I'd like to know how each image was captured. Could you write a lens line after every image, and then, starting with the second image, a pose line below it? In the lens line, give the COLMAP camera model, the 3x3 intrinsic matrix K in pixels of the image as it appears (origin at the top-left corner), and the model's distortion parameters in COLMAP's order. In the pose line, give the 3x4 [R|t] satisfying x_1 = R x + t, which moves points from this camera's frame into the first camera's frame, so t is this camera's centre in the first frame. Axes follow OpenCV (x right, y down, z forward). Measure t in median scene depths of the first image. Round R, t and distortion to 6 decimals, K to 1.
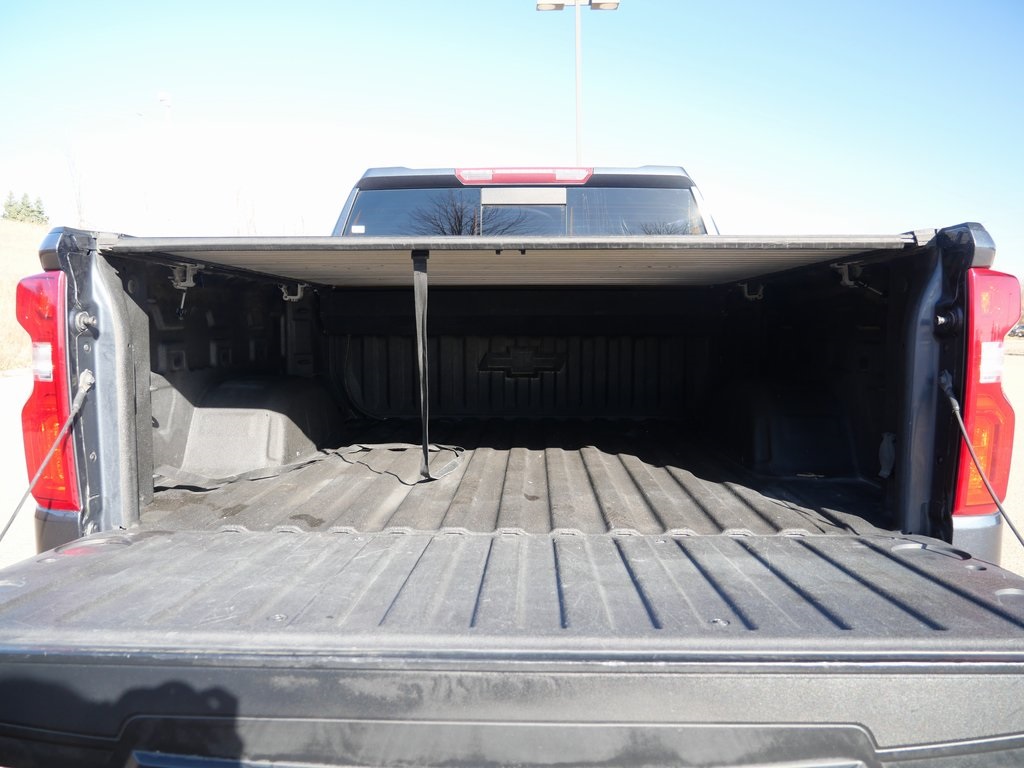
lens RADIAL K [[738.5, 0, 510.8], [0, 738.5, 382.9], [0, 0, 1]] dist [-0.042652, 0.002456]
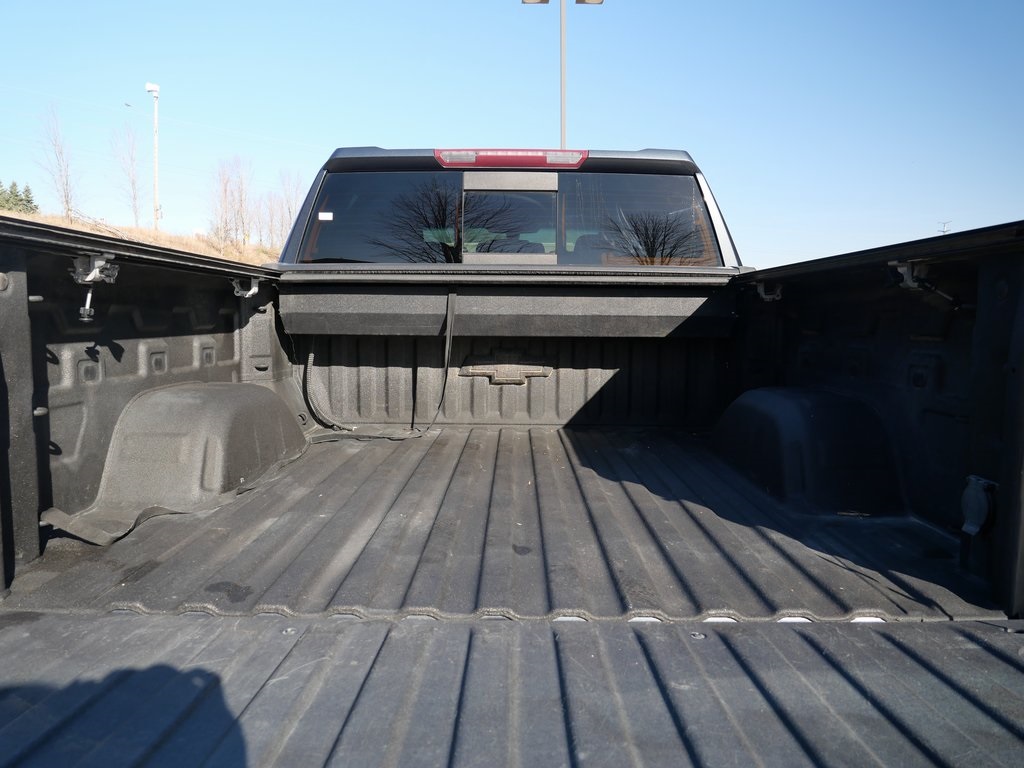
lens RADIAL K [[738.5, 0, 513.4], [0, 738.5, 388.4], [0, 0, 1]] dist [-0.042652, 0.002456]
pose [[0.999624, 0.006115, 0.026726, -0.003099], [-0.006549, 0.999848, 0.016176, -0.033329], [-0.026623, -0.016345, 0.999512, 0.210444]]
